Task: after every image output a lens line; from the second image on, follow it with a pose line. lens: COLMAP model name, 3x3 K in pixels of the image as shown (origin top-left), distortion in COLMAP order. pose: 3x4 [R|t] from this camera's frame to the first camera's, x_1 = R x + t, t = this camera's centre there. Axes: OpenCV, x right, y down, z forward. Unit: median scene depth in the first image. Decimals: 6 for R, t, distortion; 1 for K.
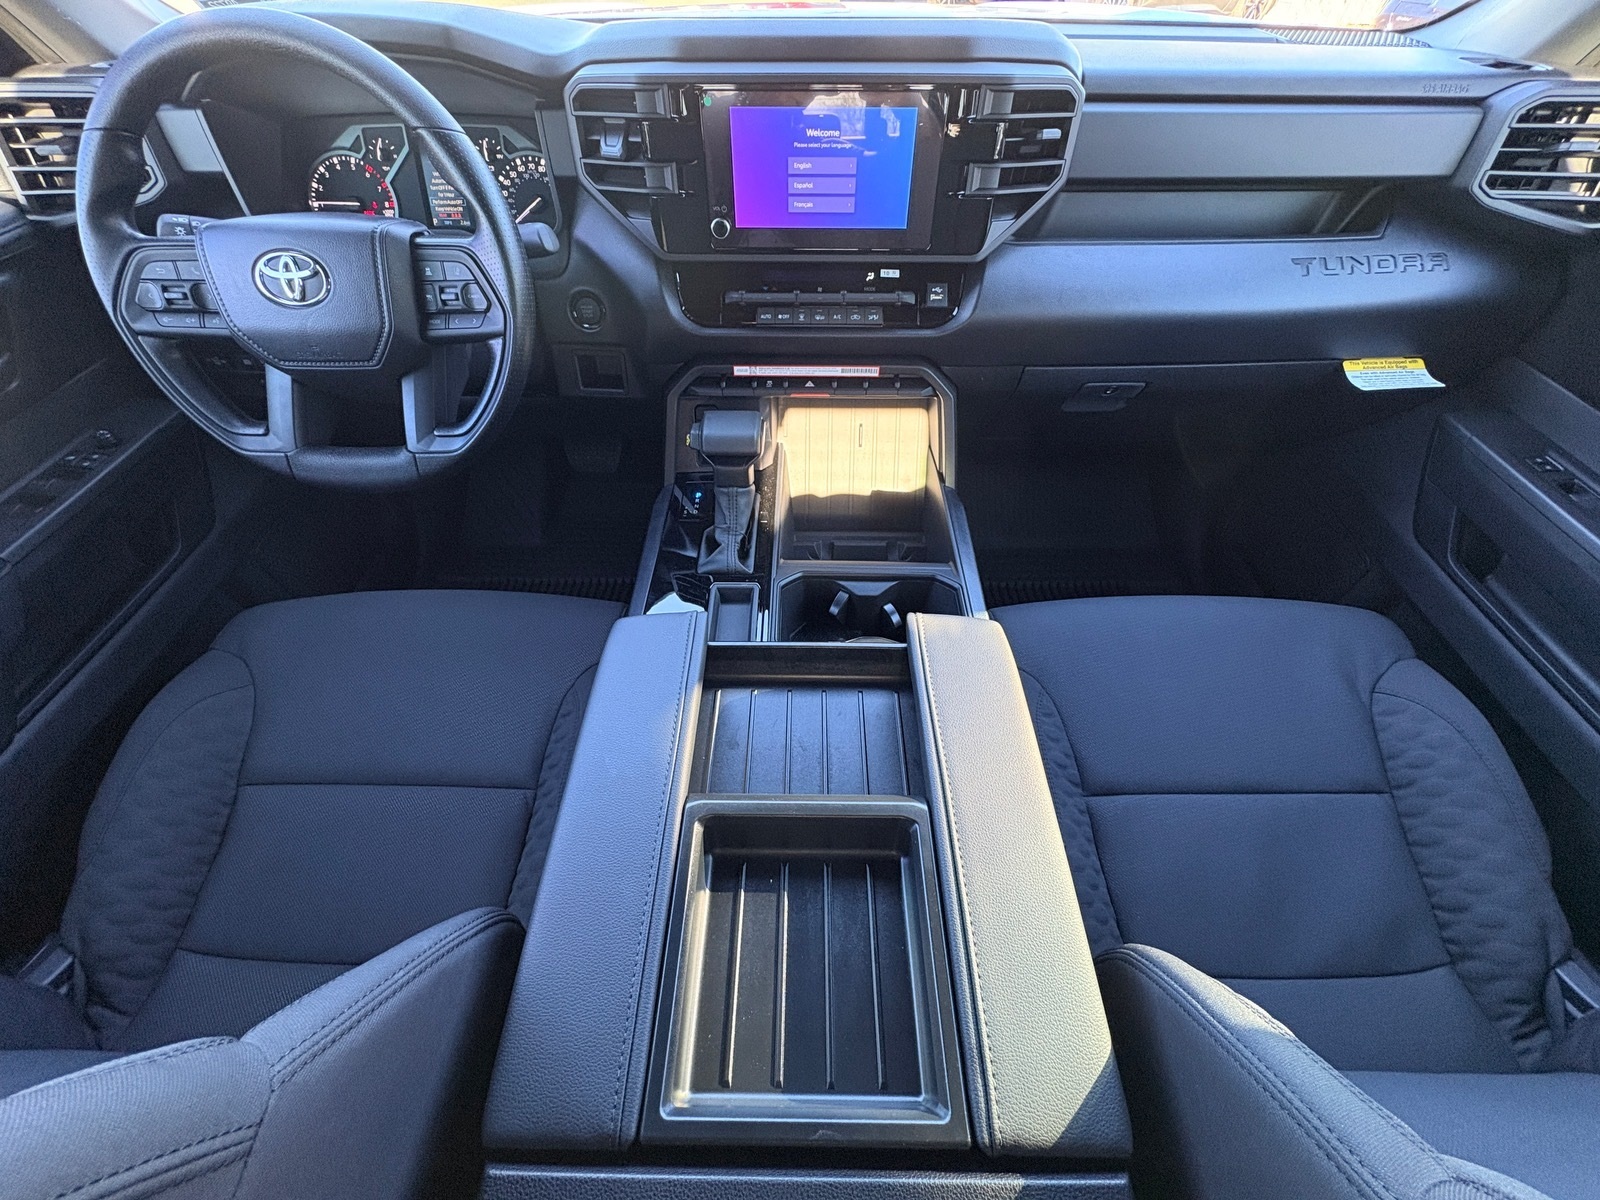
lens RADIAL K [[643.1, 0, 803.4], [0, 643.1, 596.0], [0, 0, 1]] dist [-0.000353, 0.000447]
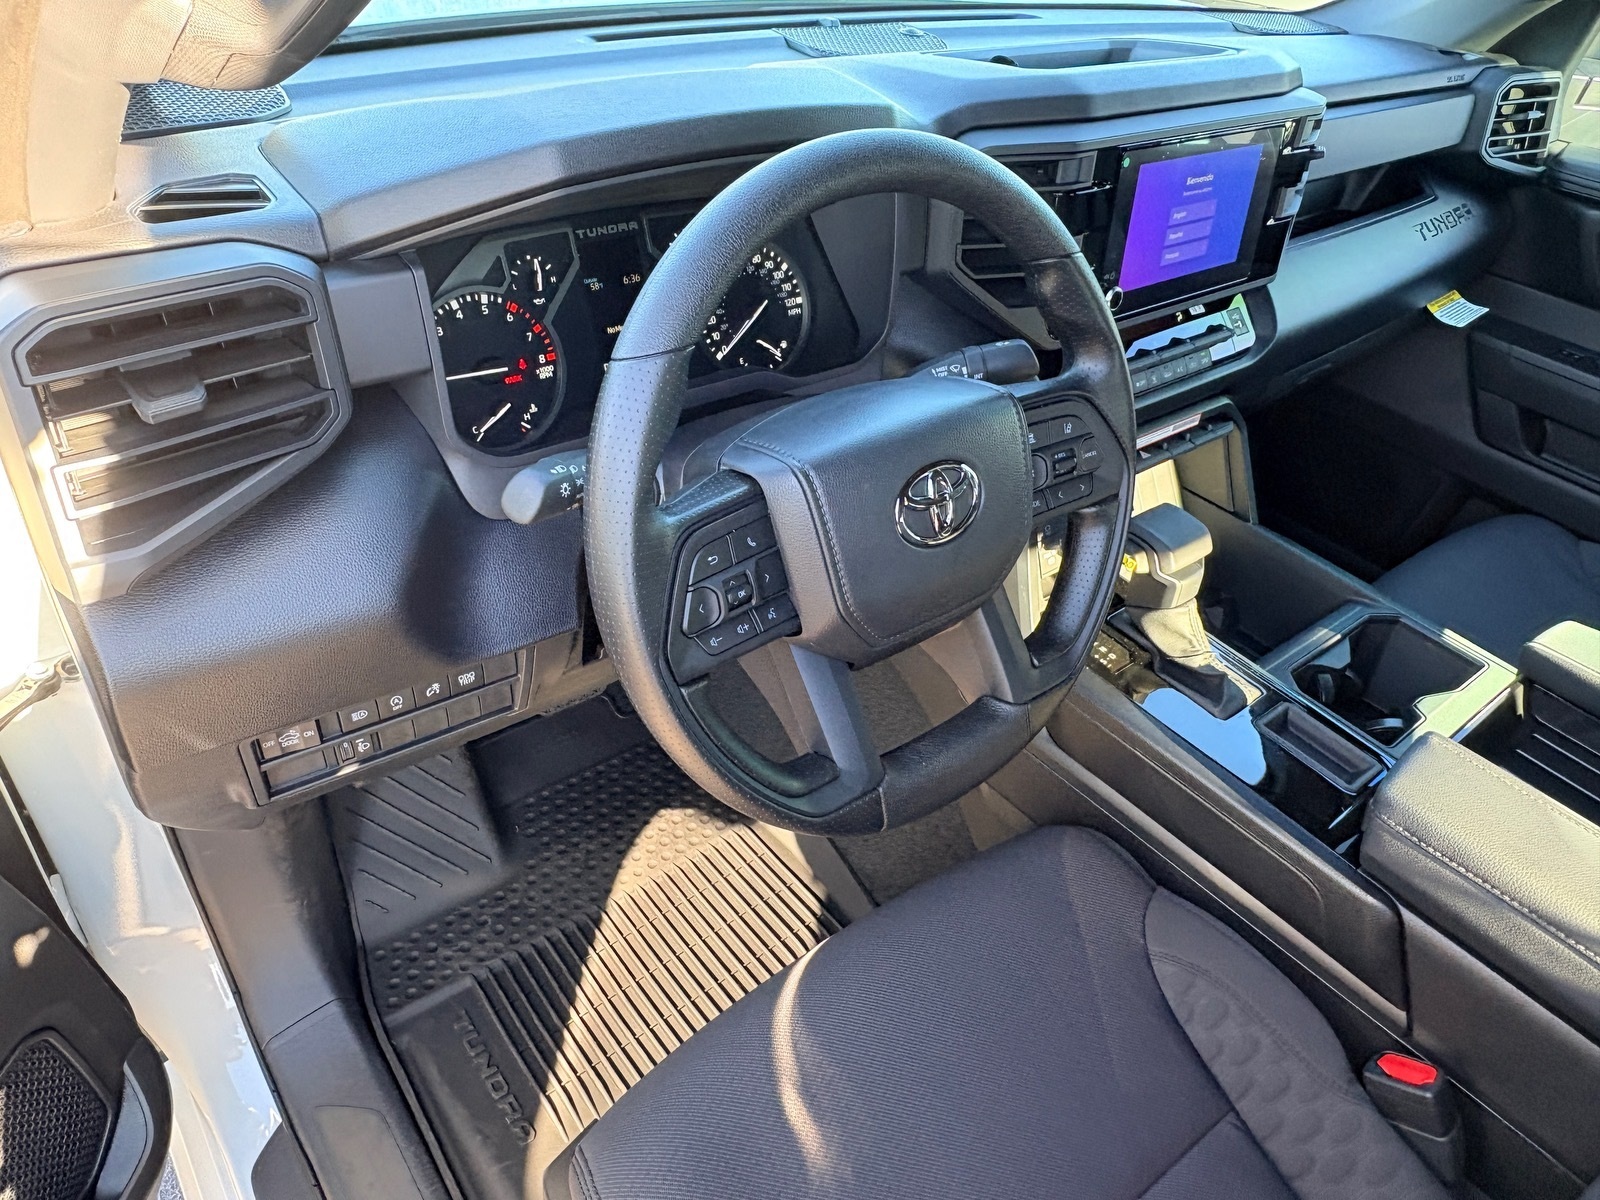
lens RADIAL K [[1037.8, 0, 779.3], [0, 1037.8, 597.2], [0, 0, 1]] dist [-0.000508, 0.001678]
pose [[0.778440, -0.332266, 0.532569, -1.080473], [0.396461, 0.918027, -0.006745, -0.337446], [-0.486672, 0.216394, 0.846360, 0.173542]]
